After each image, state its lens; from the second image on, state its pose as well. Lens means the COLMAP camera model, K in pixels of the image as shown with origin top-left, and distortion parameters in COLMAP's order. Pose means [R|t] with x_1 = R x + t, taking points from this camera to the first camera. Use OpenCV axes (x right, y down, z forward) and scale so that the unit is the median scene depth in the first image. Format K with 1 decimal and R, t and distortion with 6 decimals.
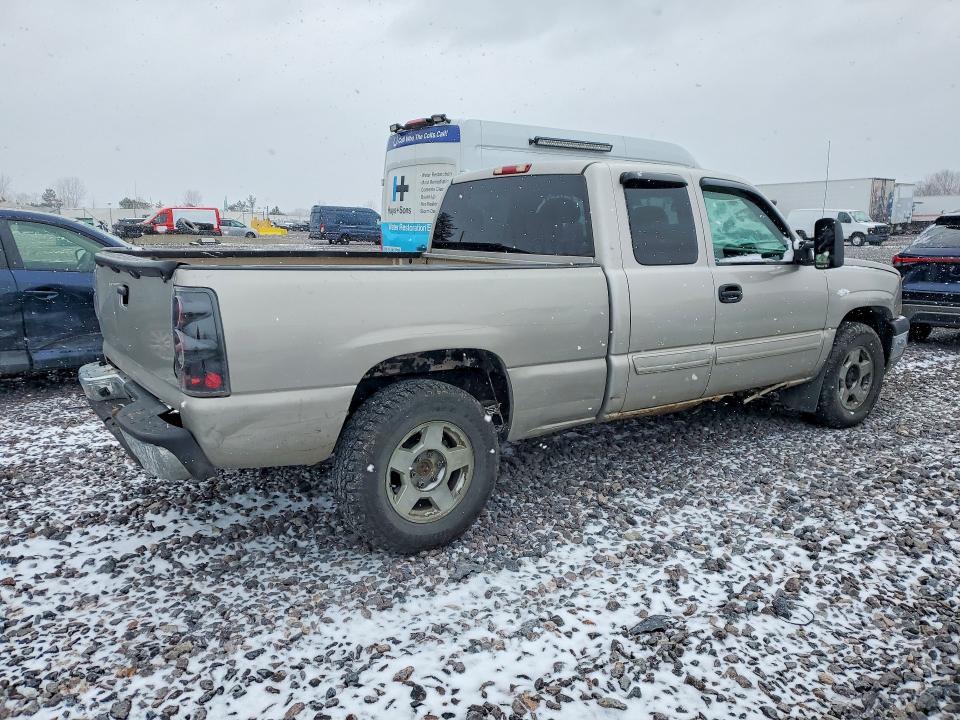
lens RADIAL K [[741.7, 0, 472.9], [0, 741.7, 357.8], [0, 0, 1]] dist [0.023679, 0.009845]
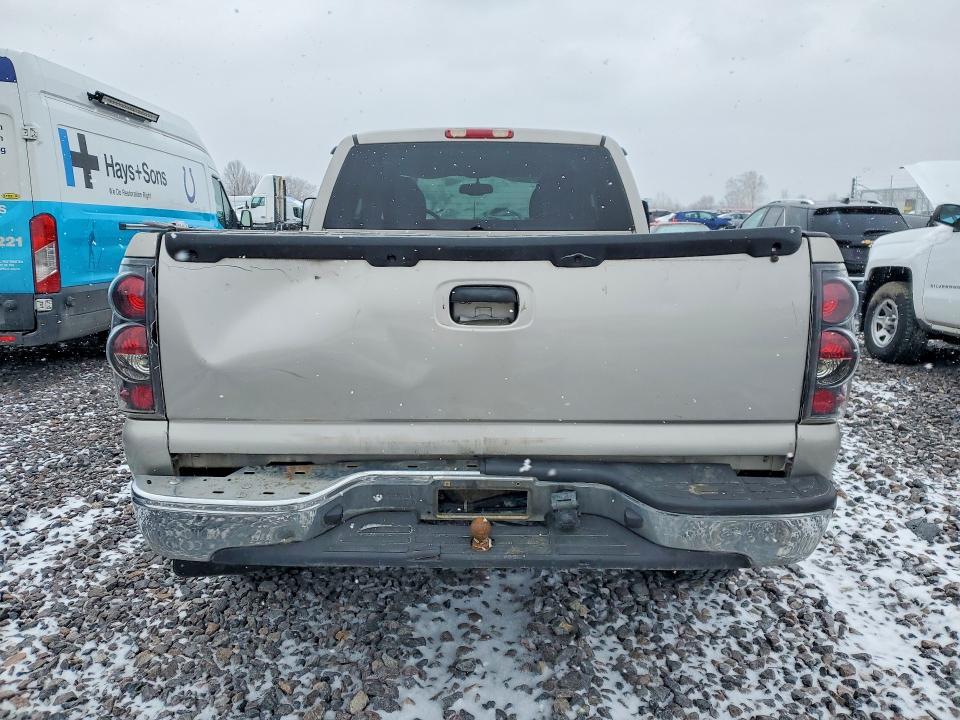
lens RADIAL K [[741.7, 0, 472.9], [0, 741.7, 357.8], [0, 0, 1]] dist [0.023679, 0.009845]
pose [[0.572513, -0.145195, 0.806937, -0.747750], [0.145163, 0.986597, 0.074531, -0.071239], [-0.806942, 0.074467, 0.585917, 0.581873]]
